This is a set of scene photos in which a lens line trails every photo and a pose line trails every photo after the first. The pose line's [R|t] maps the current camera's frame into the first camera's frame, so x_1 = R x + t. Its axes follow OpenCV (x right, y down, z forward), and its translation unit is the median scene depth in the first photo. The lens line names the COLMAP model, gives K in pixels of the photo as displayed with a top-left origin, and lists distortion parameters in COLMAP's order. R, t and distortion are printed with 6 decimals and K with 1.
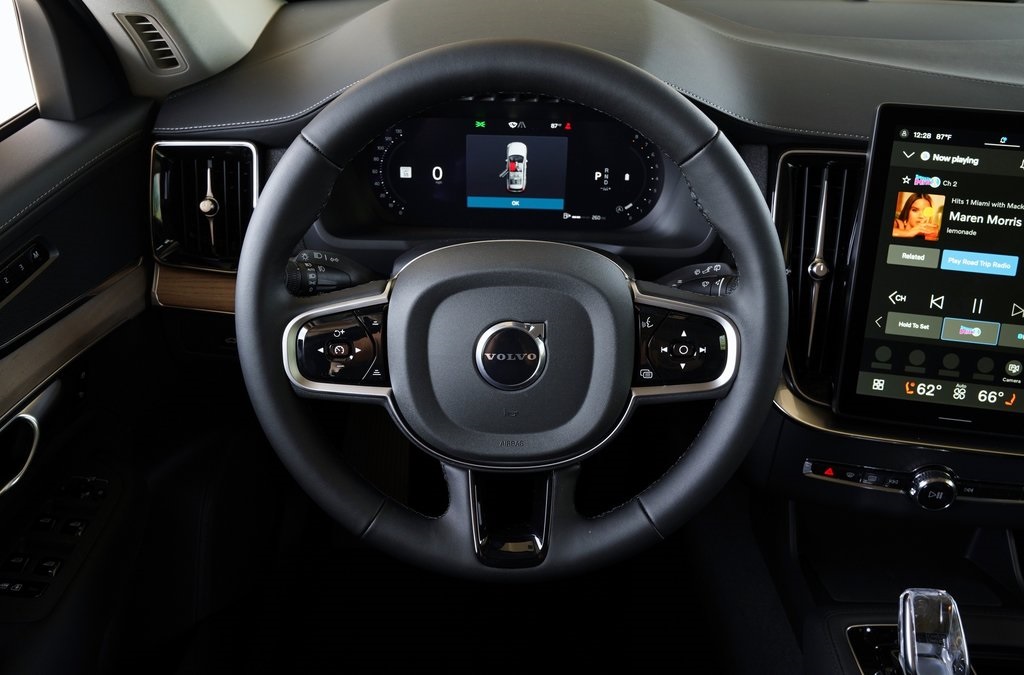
lens RADIAL K [[804.6, 0, 507.5], [0, 804.6, 339.6], [0, 0, 1]] dist [-0.080420, 0.074214]
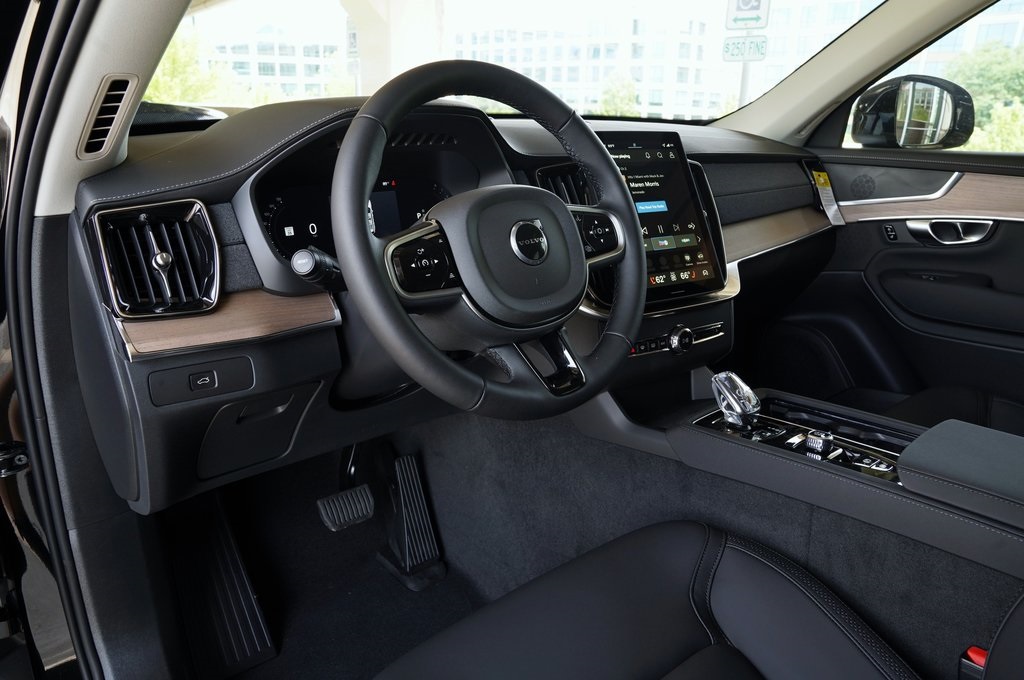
lens RADIAL K [[717.7, 0, 514.6], [0, 717.7, 341.3], [0, 0, 1]] dist [-0.117679, 0.060137]
pose [[0.743277, -0.215557, 0.633304, -0.718938], [0.396245, 0.904594, -0.157158, 0.307420], [-0.539007, 0.367756, 0.757778, 0.053078]]
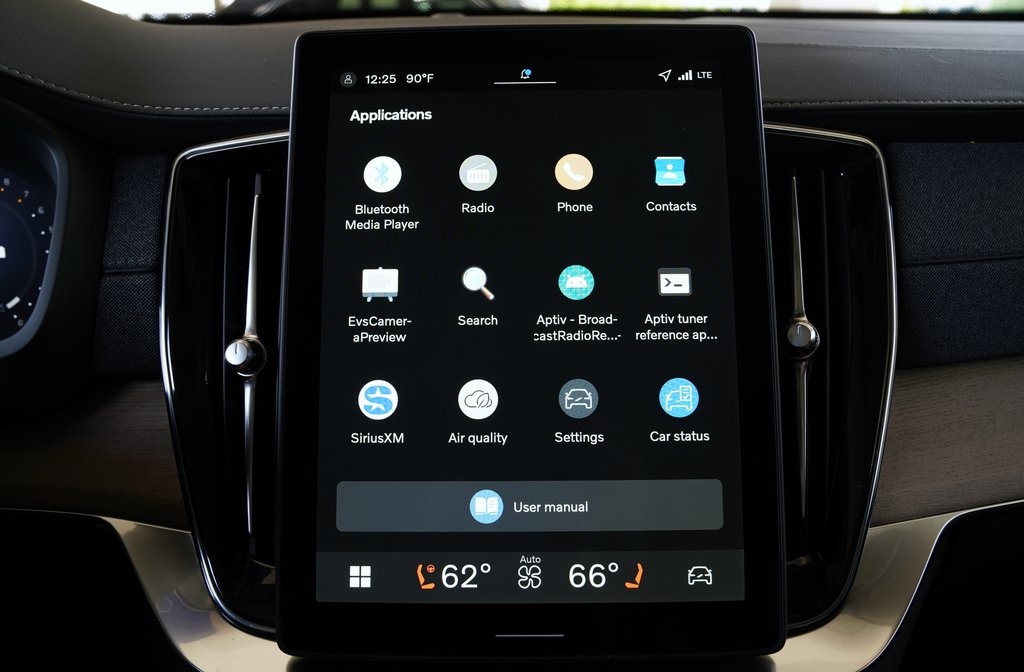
lens RADIAL K [[807.1, 0, 504.8], [0, 807.1, 330.1], [0, 0, 1]] dist [-0.081776, 0.073313]
pose [[0.988031, -0.080740, 0.131435, 0.514436], [0.113735, 0.956923, -0.267140, 0.054527], [-0.104204, 0.278891, 0.954652, 0.516052]]
